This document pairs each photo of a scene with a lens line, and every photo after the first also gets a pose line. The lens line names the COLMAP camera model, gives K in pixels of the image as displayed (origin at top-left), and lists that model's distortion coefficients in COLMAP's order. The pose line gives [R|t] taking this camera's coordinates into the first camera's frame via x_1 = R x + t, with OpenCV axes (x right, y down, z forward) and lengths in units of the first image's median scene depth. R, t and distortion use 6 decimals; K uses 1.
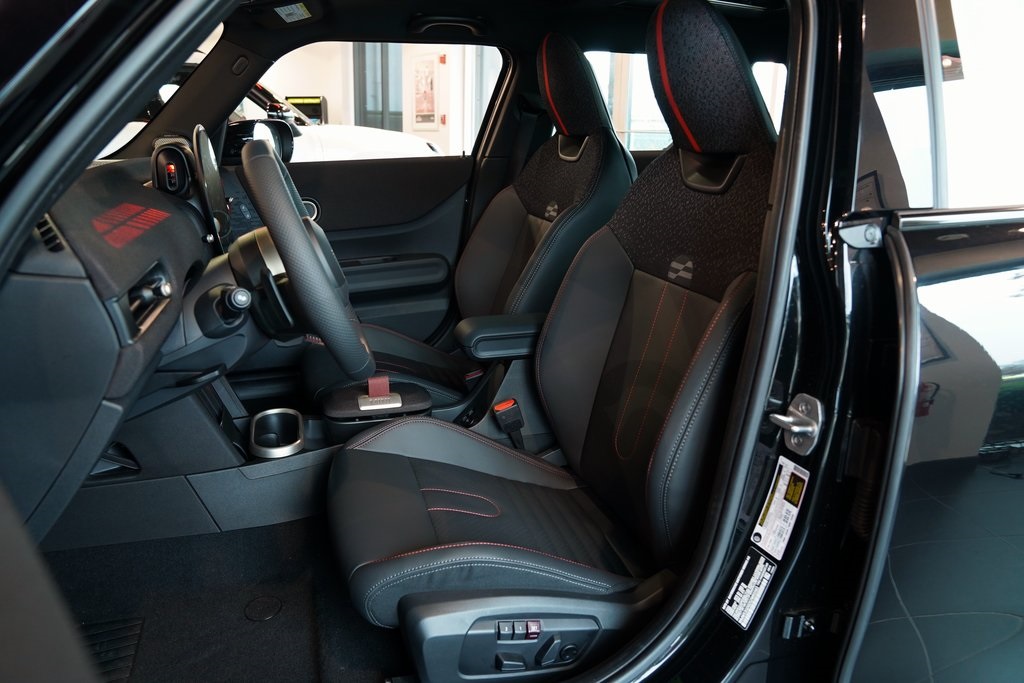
lens RADIAL K [[712.8, 0, 512.4], [0, 712.8, 340.8], [0, 0, 1]] dist [-0.127552, 0.089673]
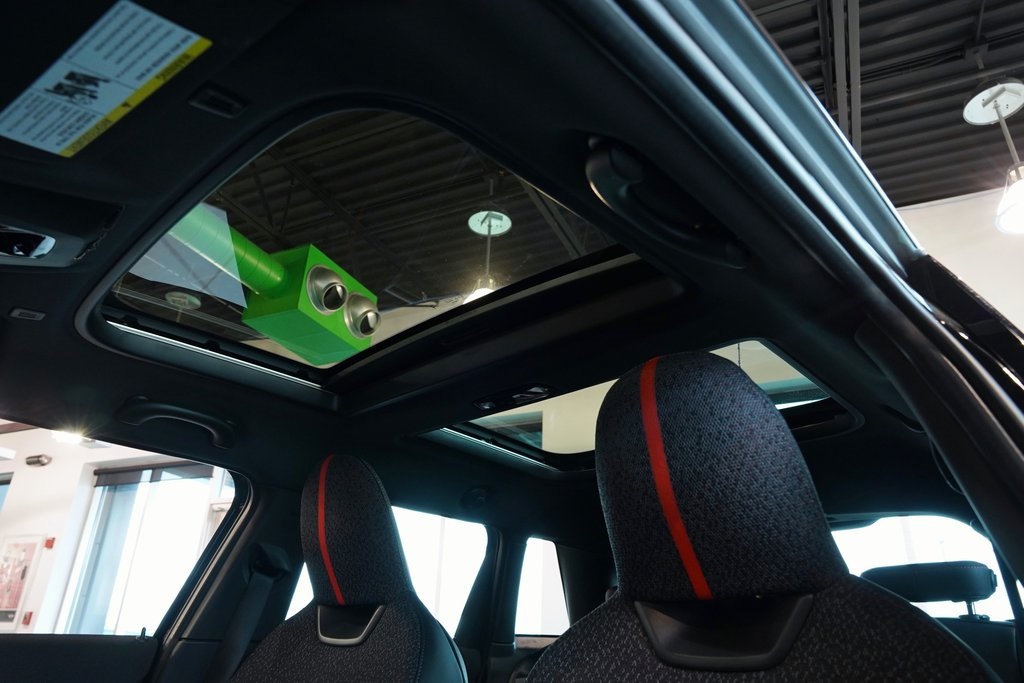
lens RADIAL K [[712.8, 0, 510.5], [0, 712.8, 342.1], [0, 0, 1]] dist [-0.127552, 0.089673]
pose [[0.875972, 0.212401, 0.433081, -0.106849], [0.121583, 0.771621, -0.624354, -0.051436], [-0.466788, 0.599572, 0.650094, 0.328445]]
